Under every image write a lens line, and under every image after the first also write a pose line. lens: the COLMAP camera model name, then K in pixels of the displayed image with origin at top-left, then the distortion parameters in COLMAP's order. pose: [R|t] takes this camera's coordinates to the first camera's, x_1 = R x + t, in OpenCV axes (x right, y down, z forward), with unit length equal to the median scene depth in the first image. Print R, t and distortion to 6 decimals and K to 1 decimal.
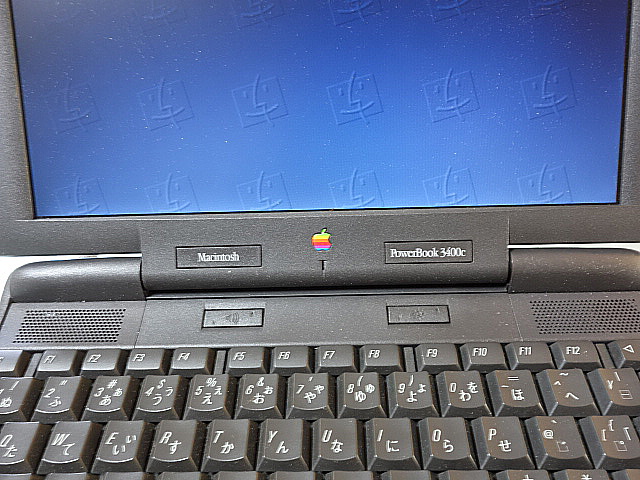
lens RADIAL K [[549.2, 0, 320.0], [0, 549.2, 240.0], [0, 0, 1]] dist [0.002421, -0.002241]
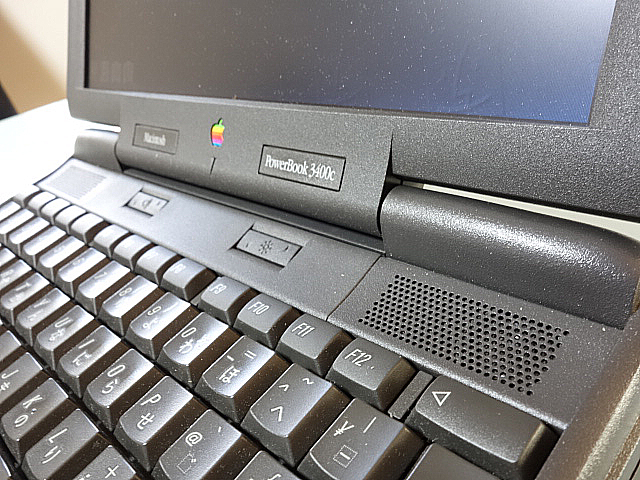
lens RADIAL K [[549.2, 0, 320.0], [0, 549.2, 240.0], [0, 0, 1]] dist [0.002421, -0.002241]
pose [[0.725134, 0.249858, -0.641679, 0.686041], [-0.252023, 0.963493, 0.090366, 0.042075], [0.640831, 0.096191, 0.761632, 0.487764]]
